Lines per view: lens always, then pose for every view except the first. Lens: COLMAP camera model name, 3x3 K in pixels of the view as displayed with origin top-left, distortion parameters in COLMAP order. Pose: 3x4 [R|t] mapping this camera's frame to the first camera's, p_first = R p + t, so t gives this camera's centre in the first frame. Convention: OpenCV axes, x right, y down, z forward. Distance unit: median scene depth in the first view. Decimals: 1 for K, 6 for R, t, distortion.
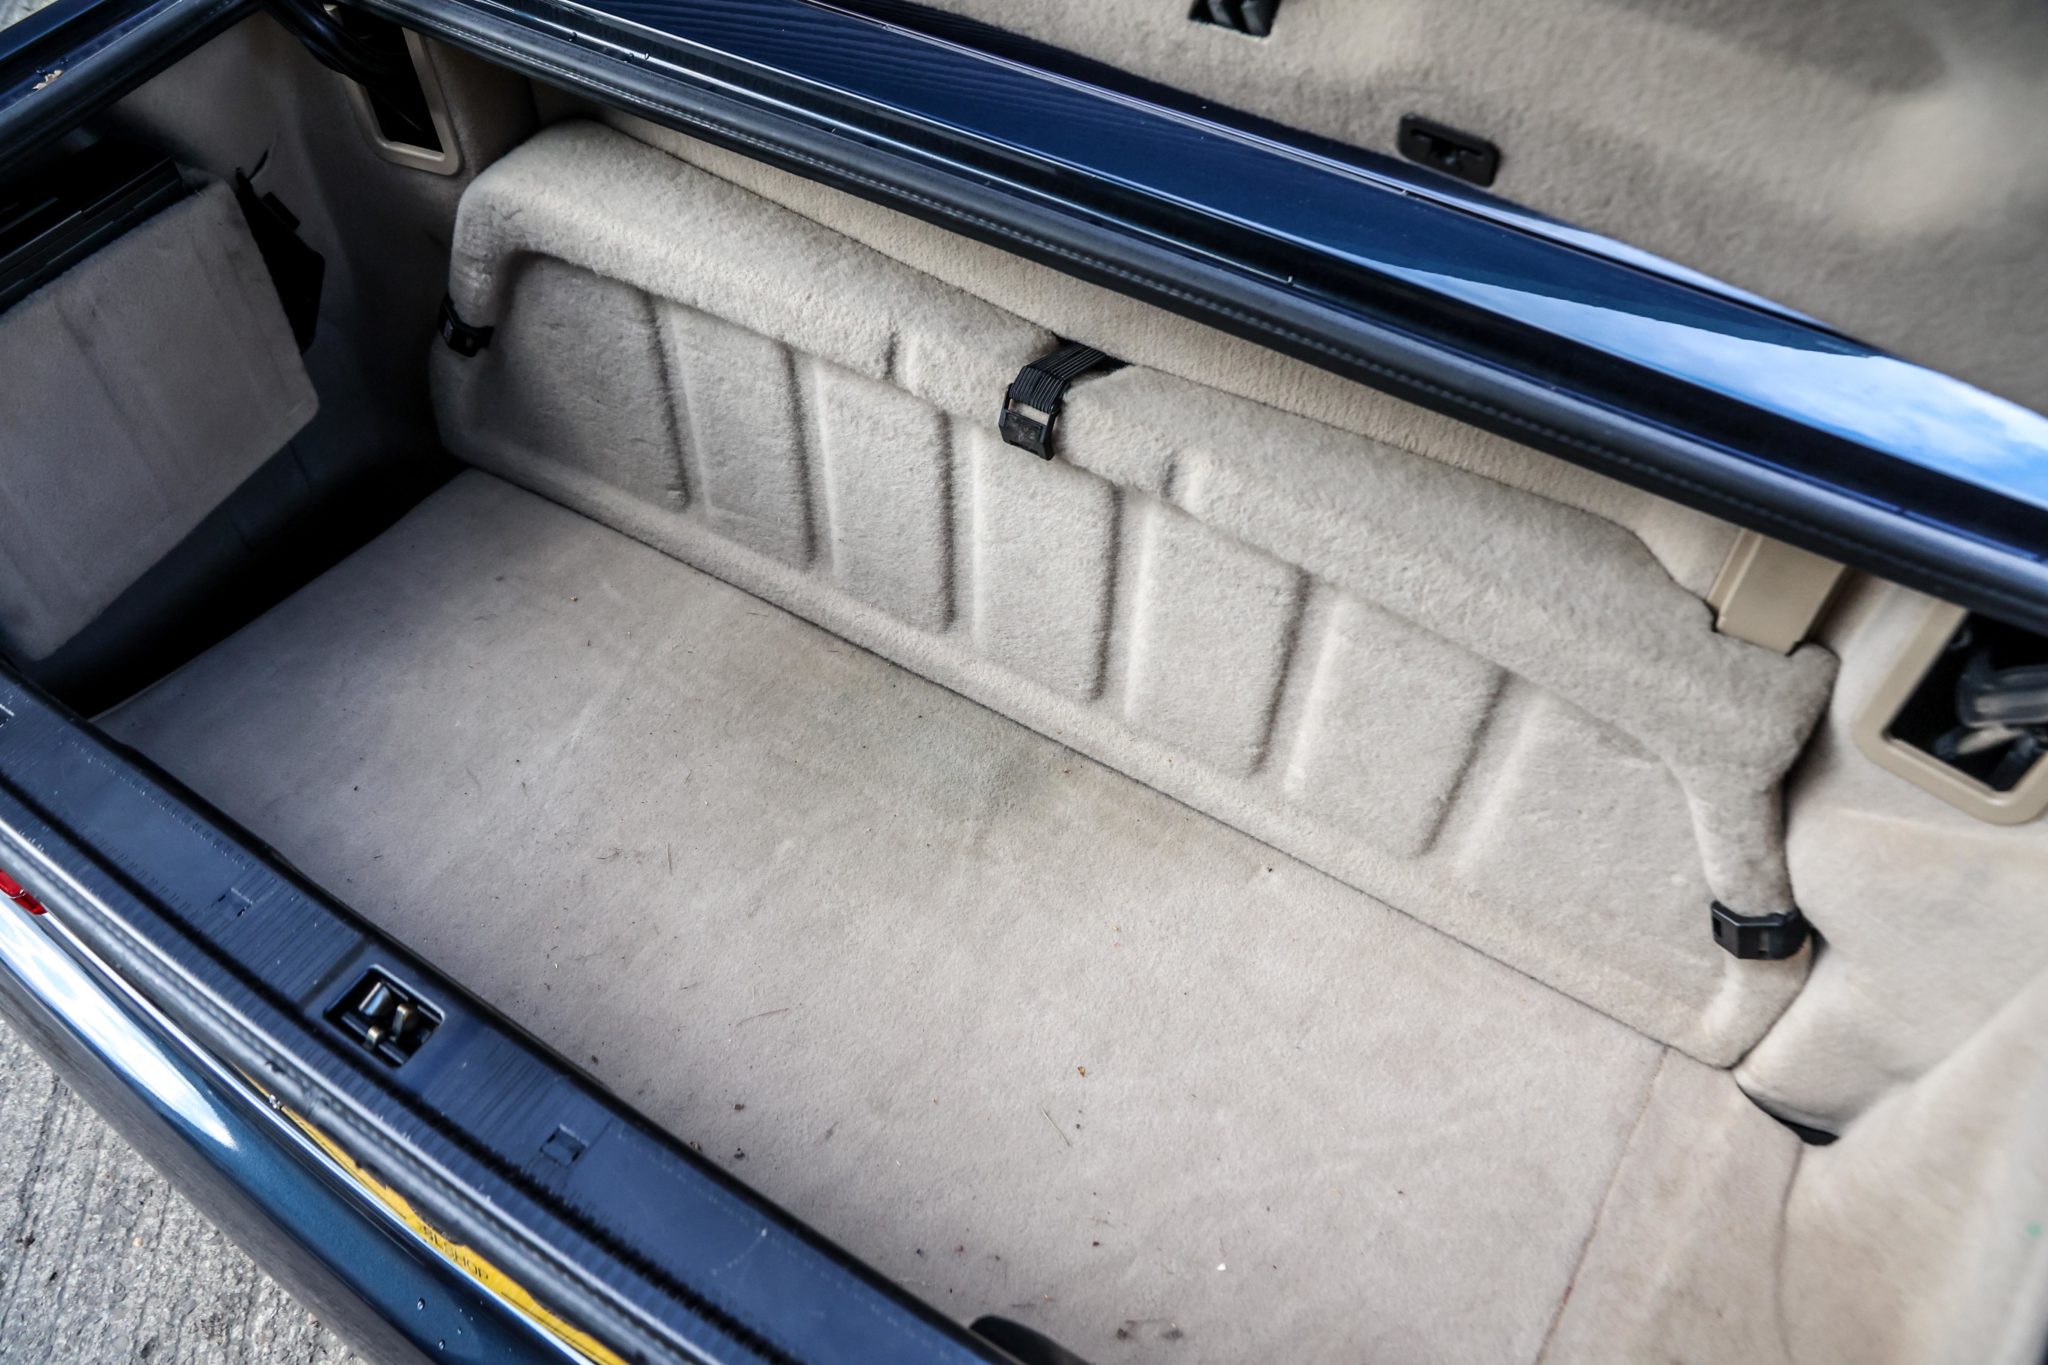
lens RADIAL K [[1442.8, 0, 1024.0], [0, 1442.8, 682.5], [0, 0, 1]] dist [-0.082781, 0.000863]
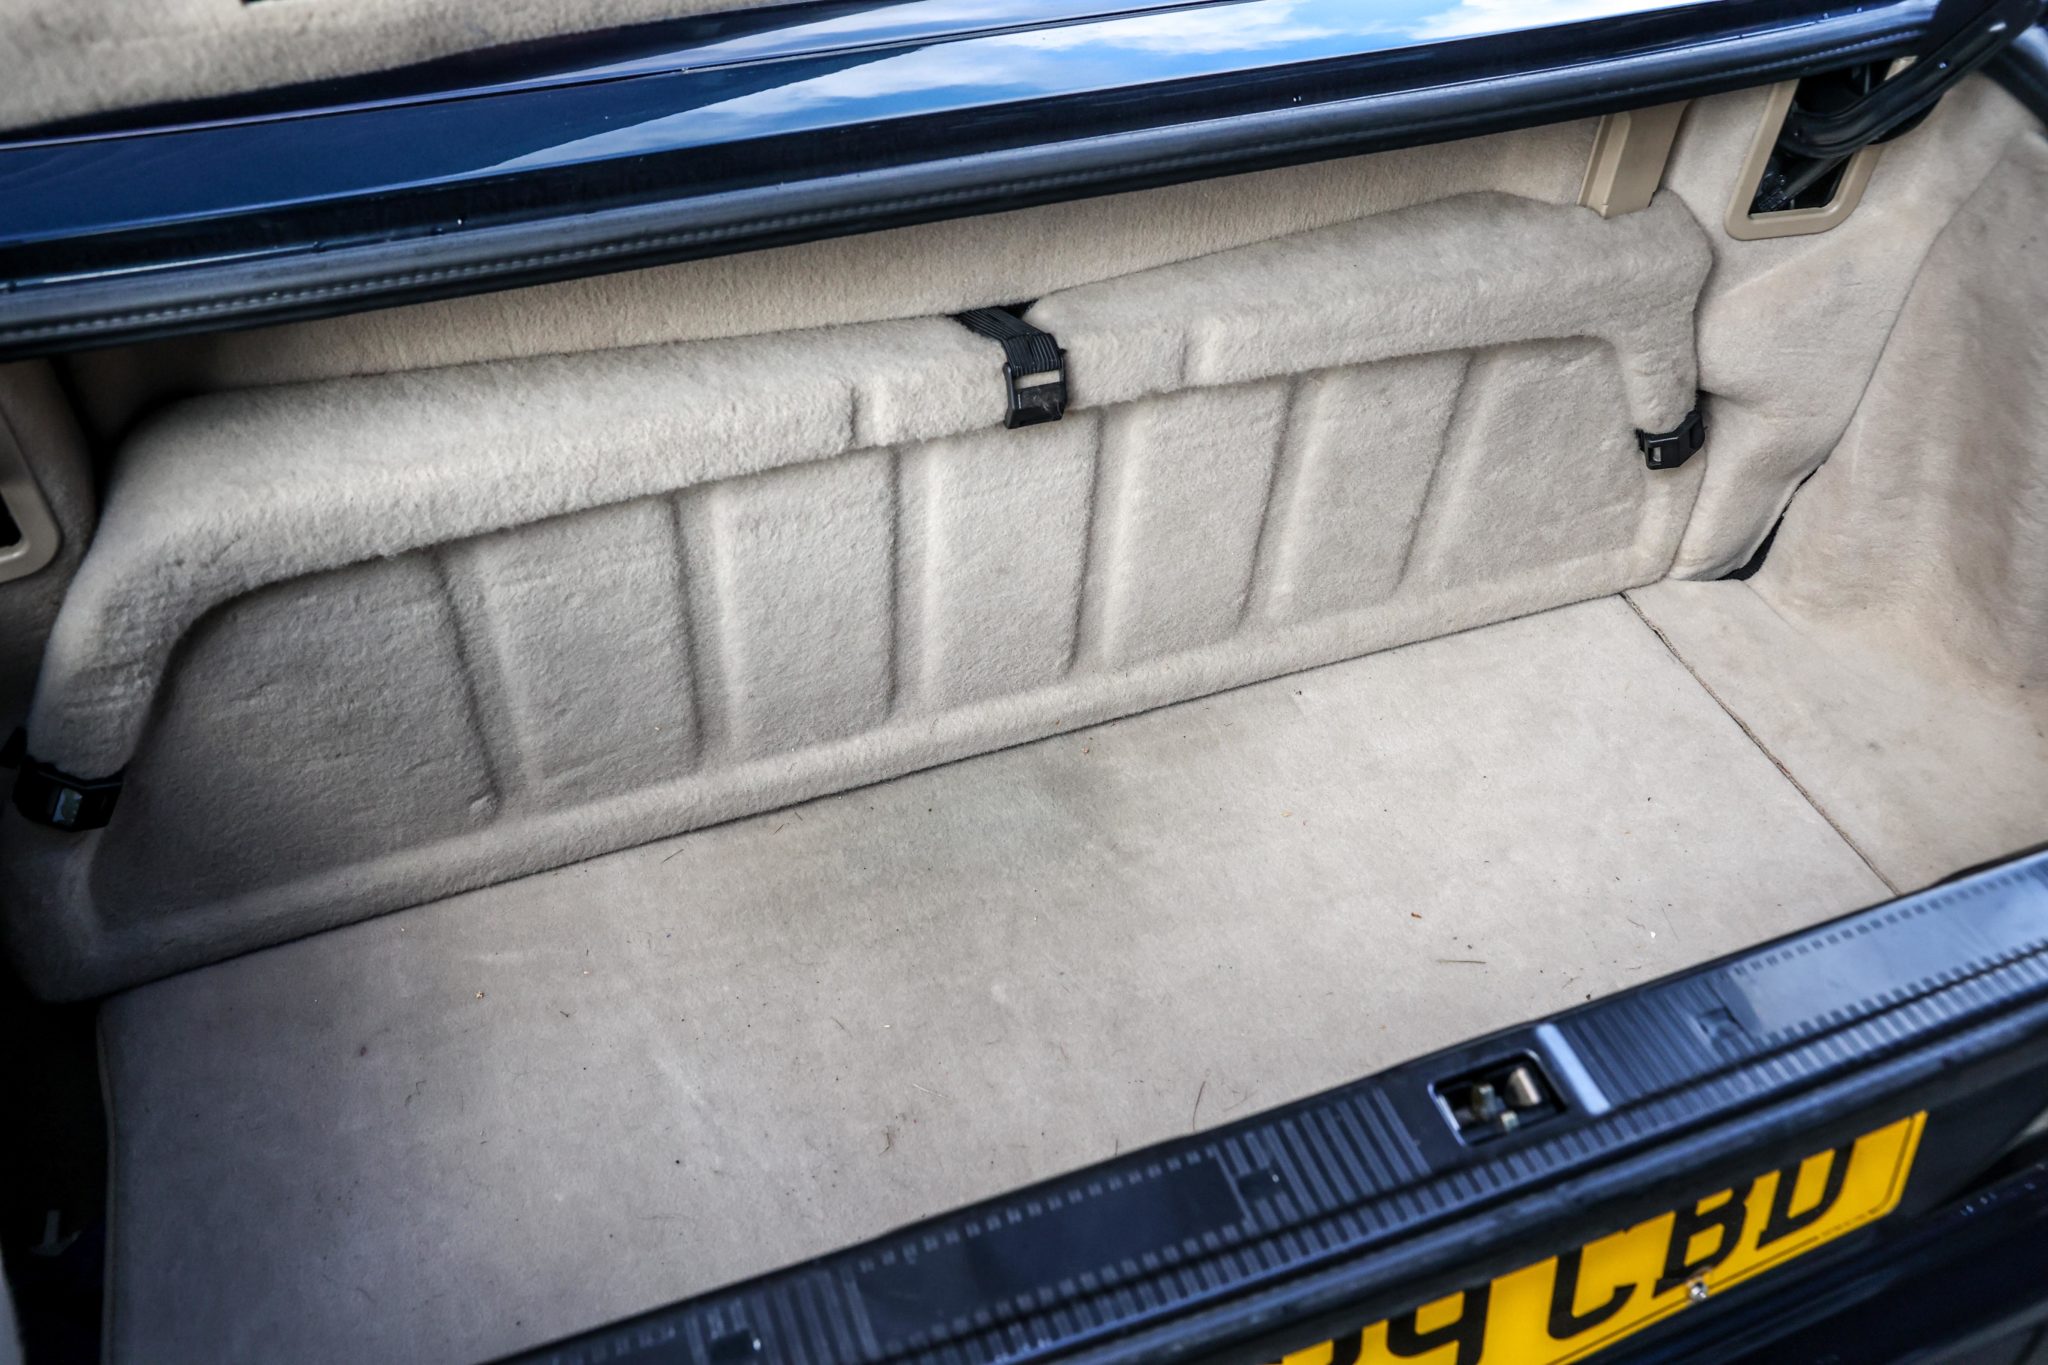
lens RADIAL K [[1790.2, 0, 1024.0], [0, 1790.2, 682.5], [0, 0, 1]] dist [0.001334, 0.000446]
pose [[0.595643, -0.560713, 0.575162, -0.693085], [0.586472, 0.792862, 0.165588, -0.204831], [-0.548871, 0.238685, 0.801105, 0.111131]]
